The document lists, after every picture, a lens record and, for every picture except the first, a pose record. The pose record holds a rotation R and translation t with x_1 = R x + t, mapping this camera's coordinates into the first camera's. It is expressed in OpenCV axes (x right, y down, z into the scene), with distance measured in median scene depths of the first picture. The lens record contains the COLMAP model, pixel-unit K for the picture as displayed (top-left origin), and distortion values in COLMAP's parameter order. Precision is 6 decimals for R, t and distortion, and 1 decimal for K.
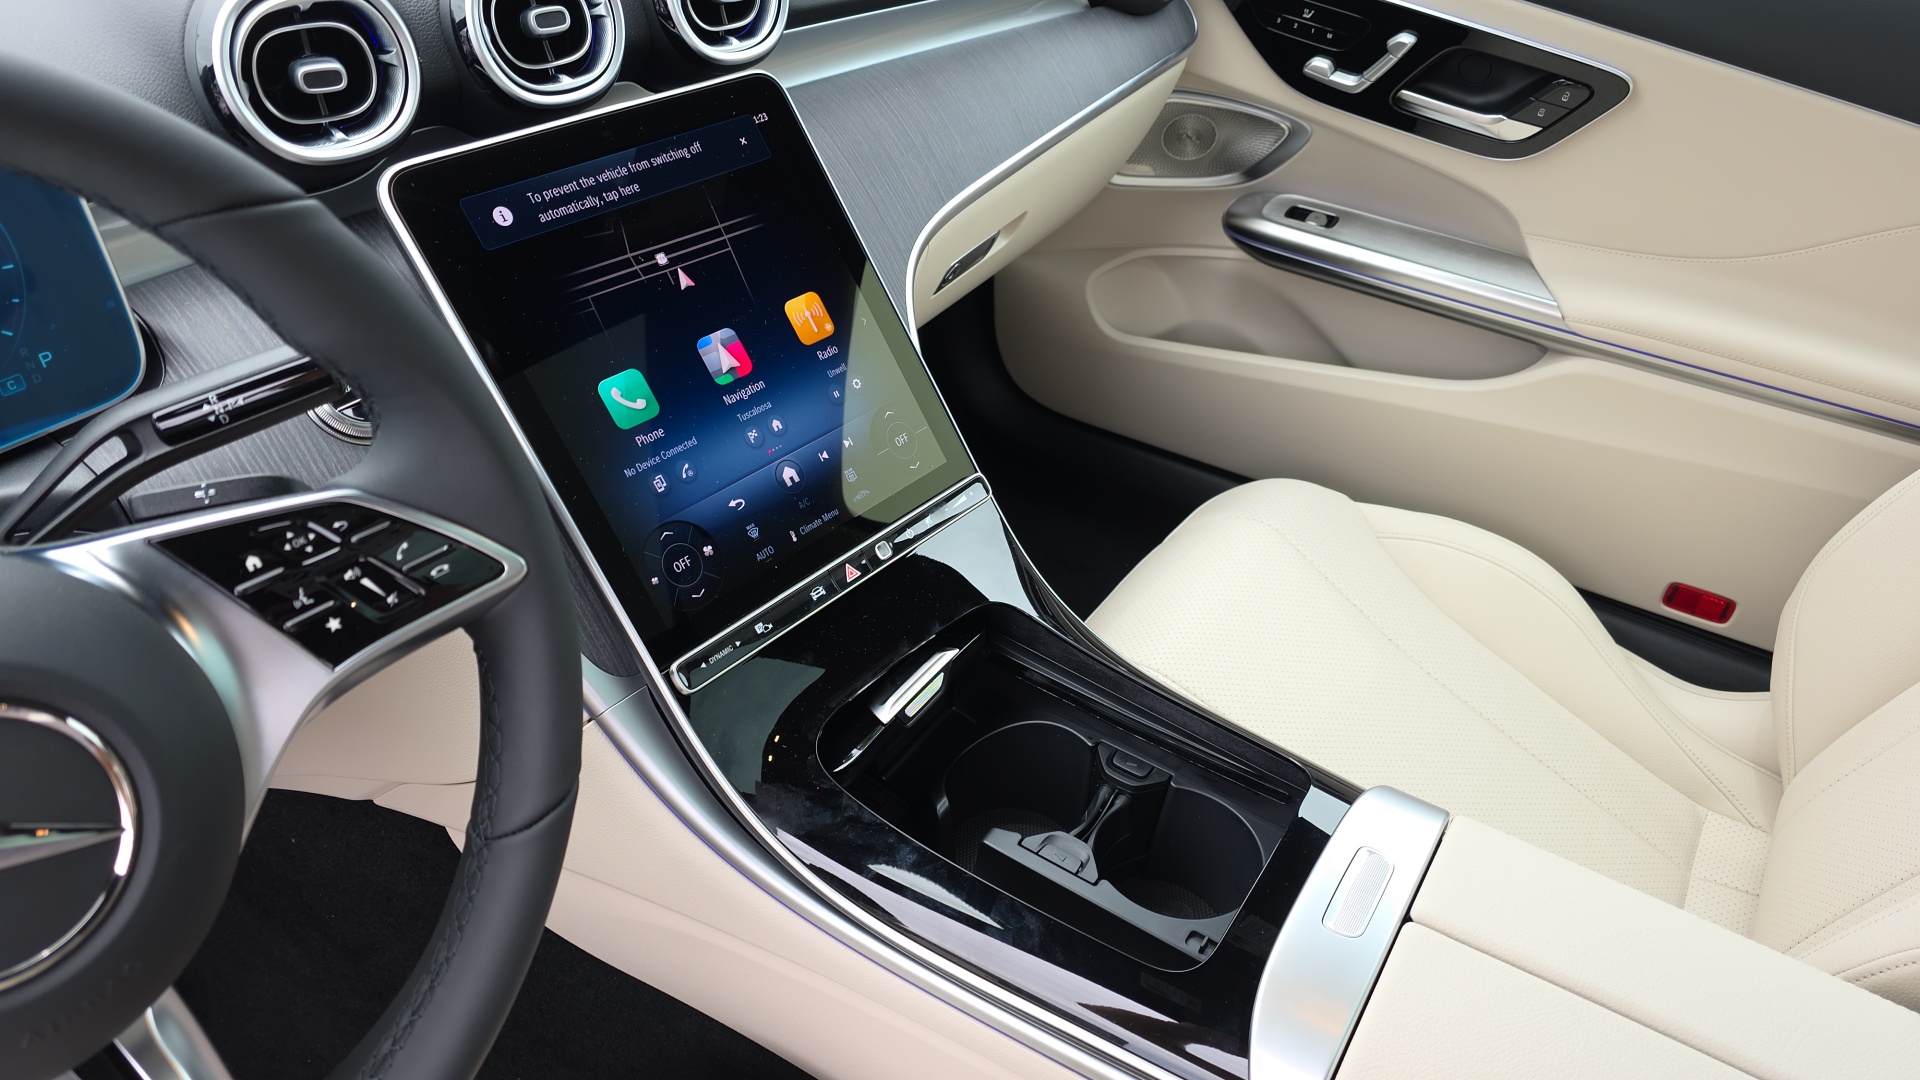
lens RADIAL K [[1285.5, 0, 960.0], [0, 1285.5, 540.0], [0, 0, 1]] dist [0.003214, -0.000374]
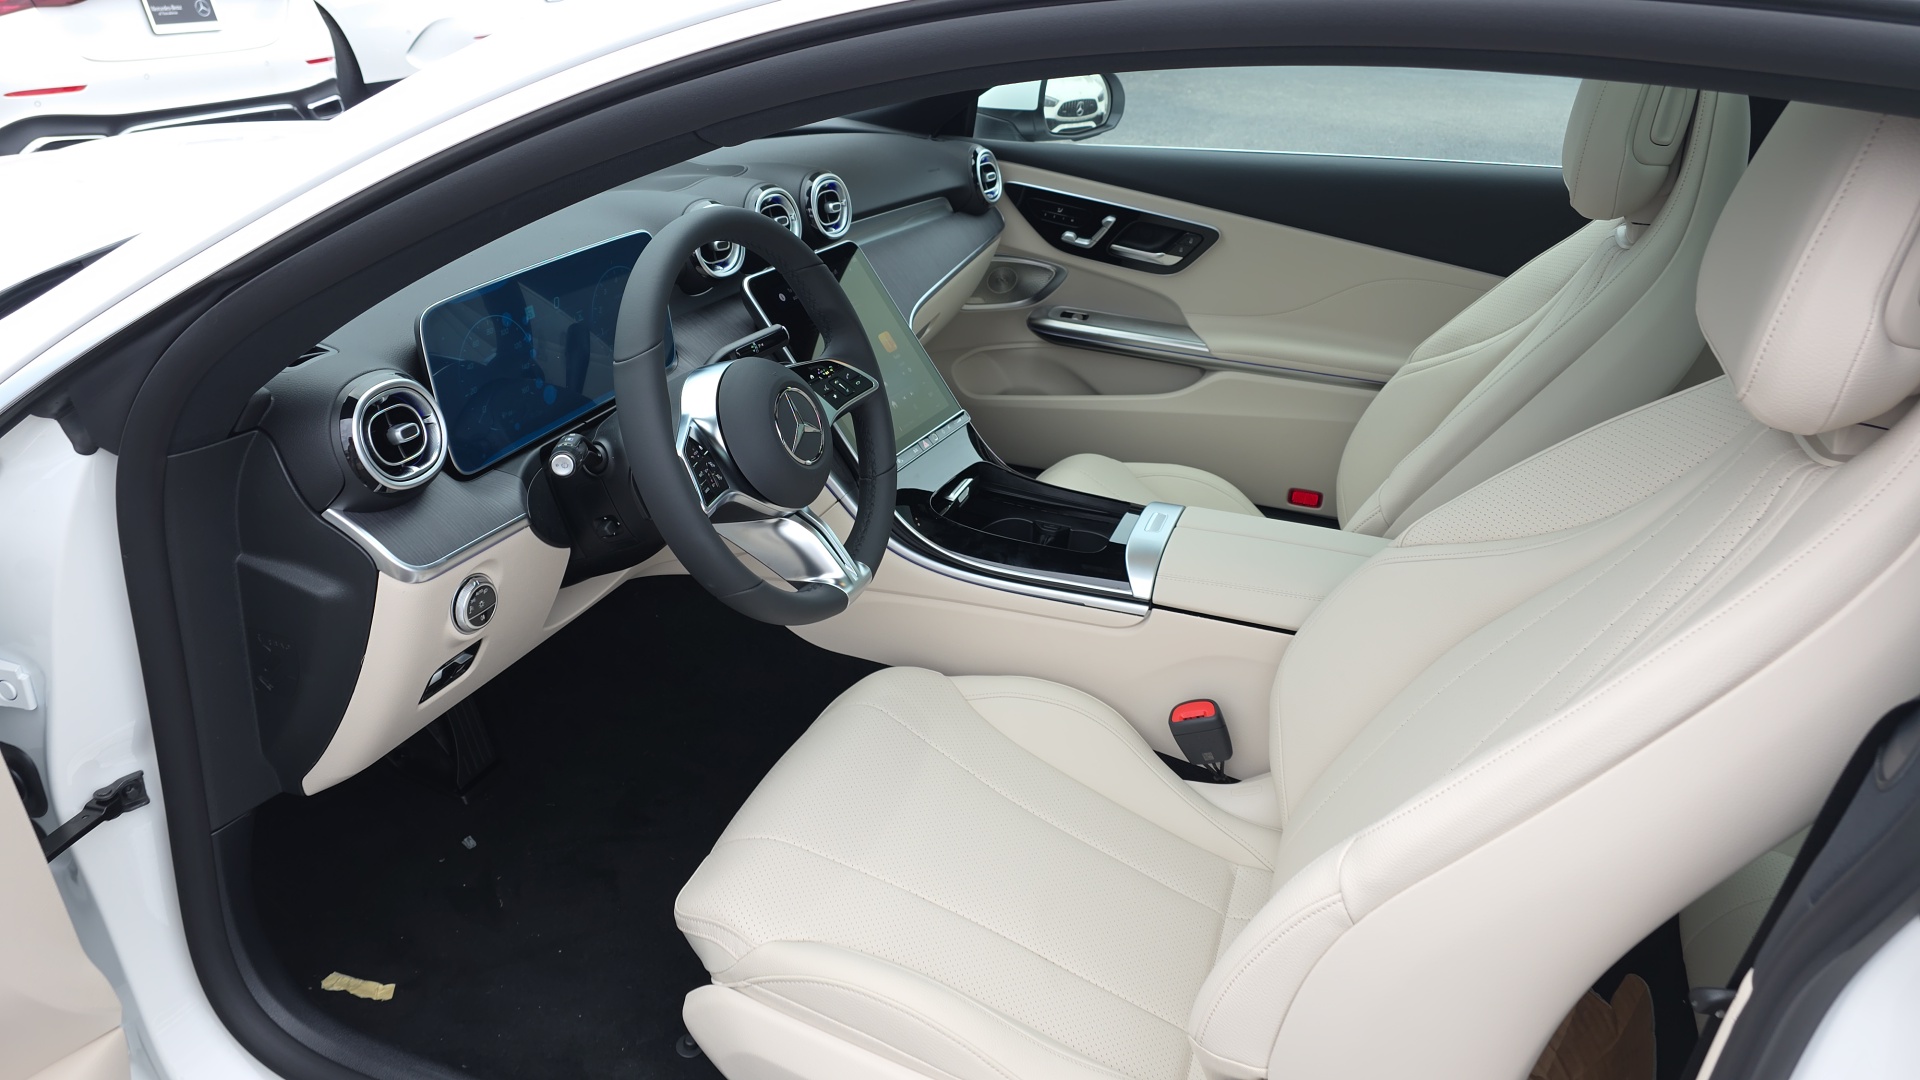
lens RADIAL K [[1285.5, 0, 960.0], [0, 1285.5, 540.0], [0, 0, 1]] dist [0.003214, -0.000374]
pose [[0.973066, -0.107912, 0.203708, -0.479618], [0.139924, 0.978750, -0.149901, 0.512083], [-0.183203, 0.174367, 0.967488, -1.122778]]
